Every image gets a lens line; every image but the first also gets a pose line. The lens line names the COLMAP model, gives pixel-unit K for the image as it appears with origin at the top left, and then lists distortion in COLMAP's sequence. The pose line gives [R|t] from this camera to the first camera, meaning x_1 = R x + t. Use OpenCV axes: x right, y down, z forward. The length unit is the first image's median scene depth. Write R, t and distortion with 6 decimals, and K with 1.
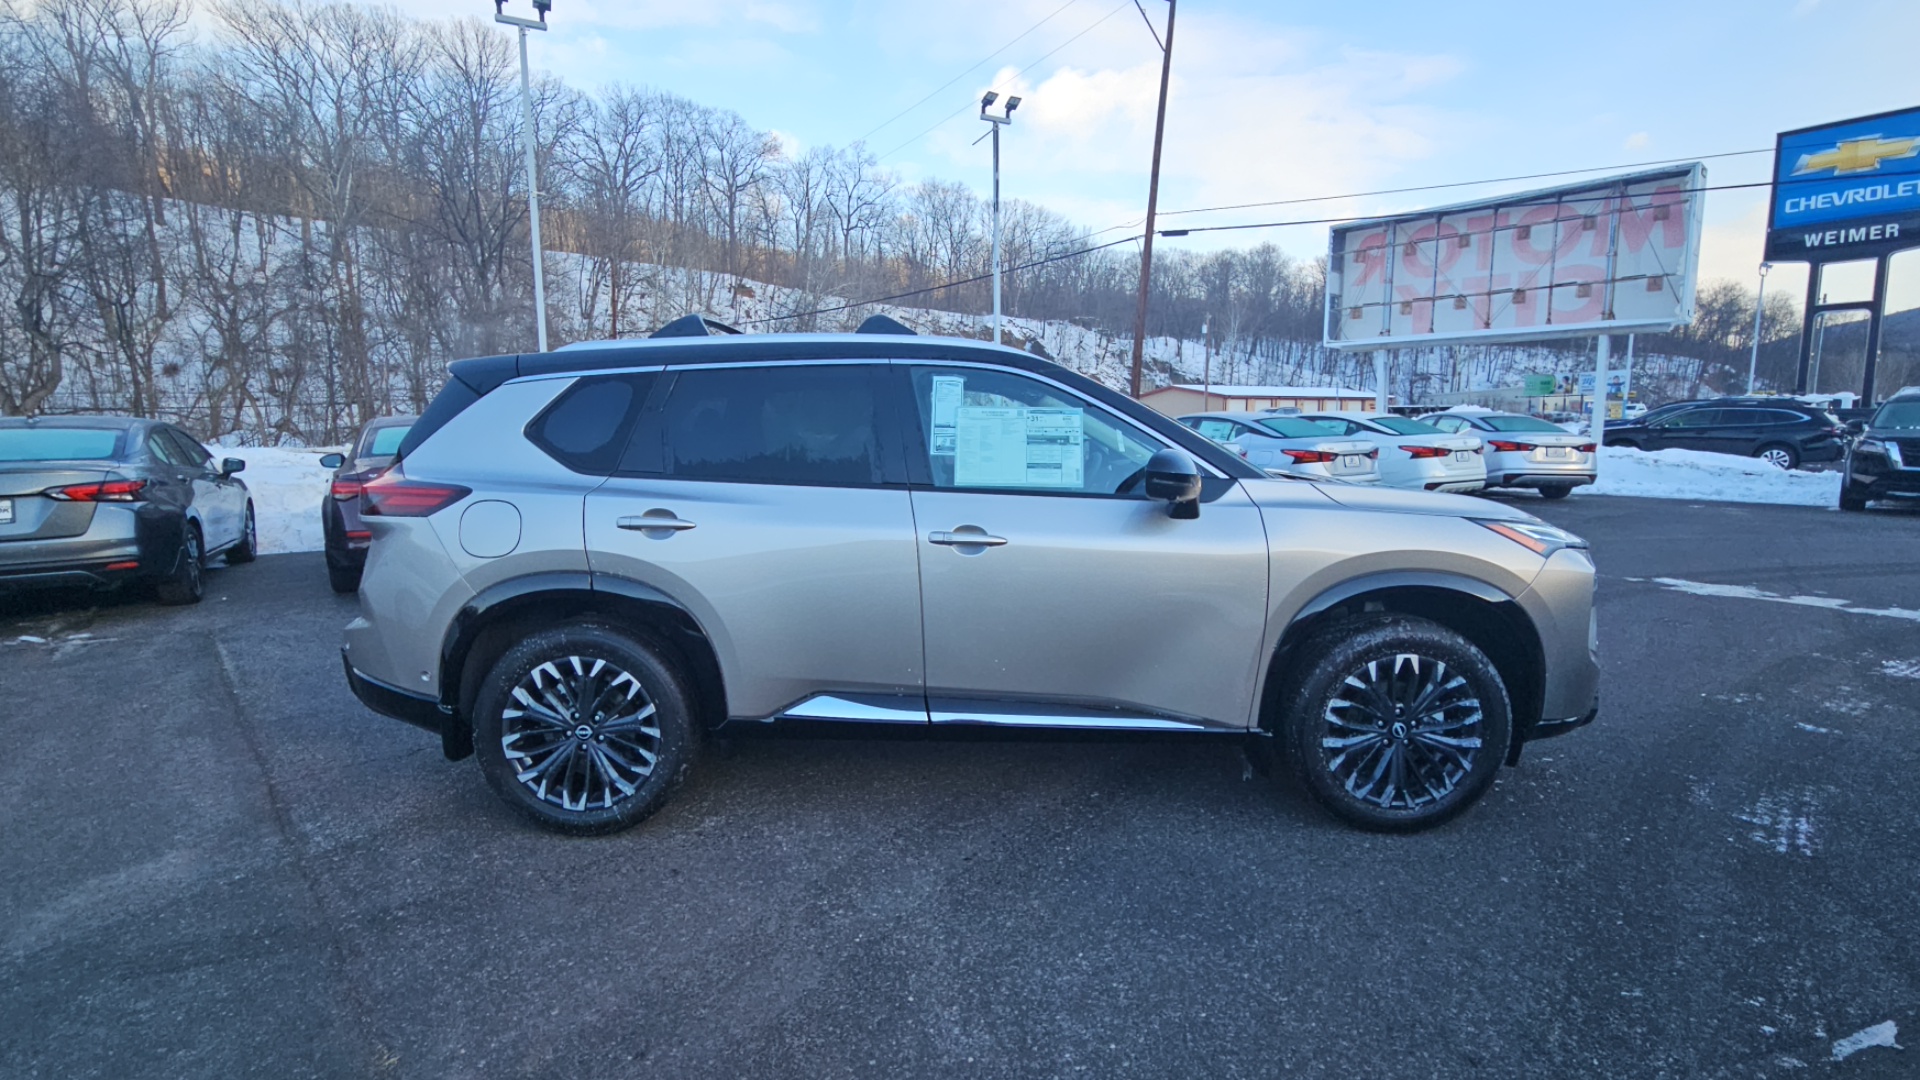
lens RADIAL K [[856.5, 0, 955.2], [0, 856.5, 535.2], [0, 0, 1]] dist [0.013776, -0.009194]
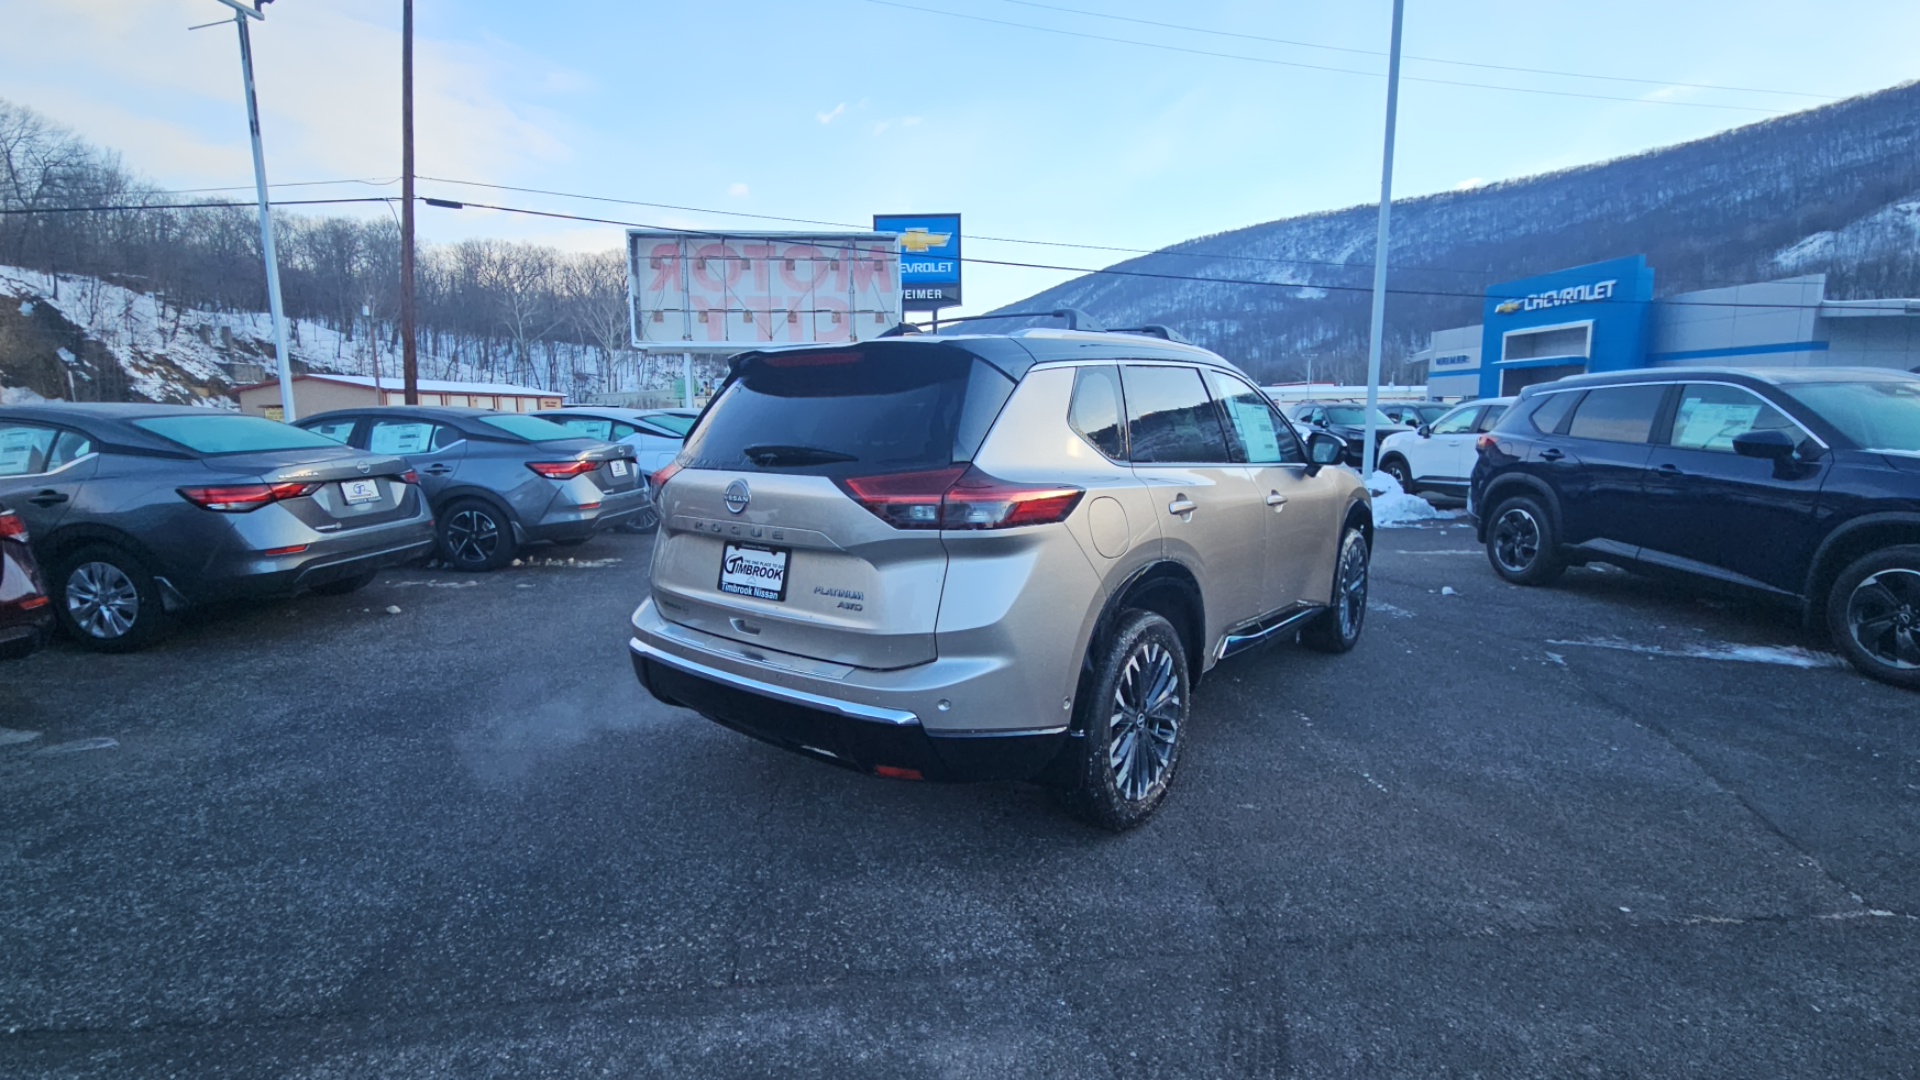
lens RADIAL K [[856.5, 0, 957.2], [0, 856.5, 540.4], [0, 0, 1]] dist [0.013776, -0.009194]
pose [[0.609450, -0.110562, 0.785078, -0.179683], [0.104235, 0.992807, 0.058899, -0.008494], [-0.785943, 0.045937, 0.616590, 0.072125]]
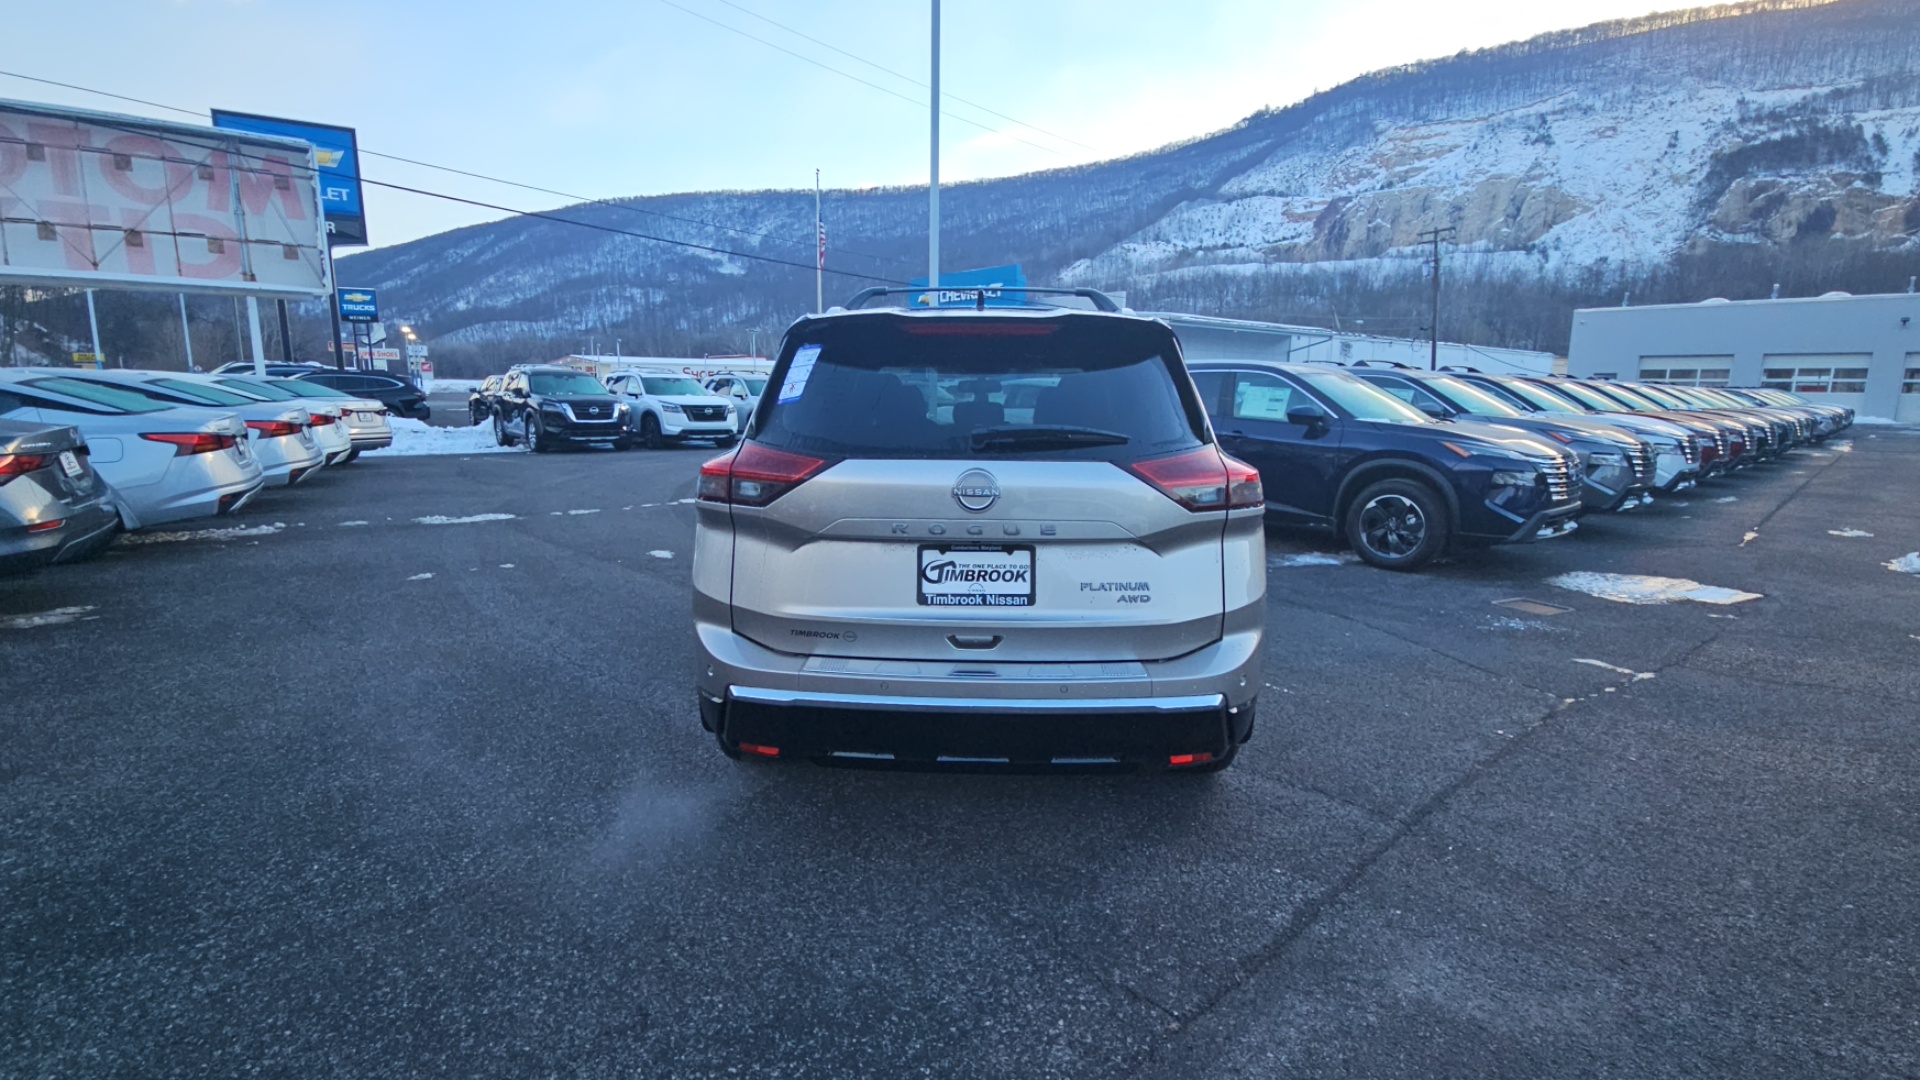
lens RADIAL K [[856.5, 0, 959.3], [0, 856.5, 539.4], [0, 0, 1]] dist [0.013776, -0.009194]
pose [[0.020389, -0.167224, 0.985708, -0.205178], [0.122065, 0.978954, 0.163553, -0.022180], [-0.992313, 0.116986, 0.040372, 0.171736]]
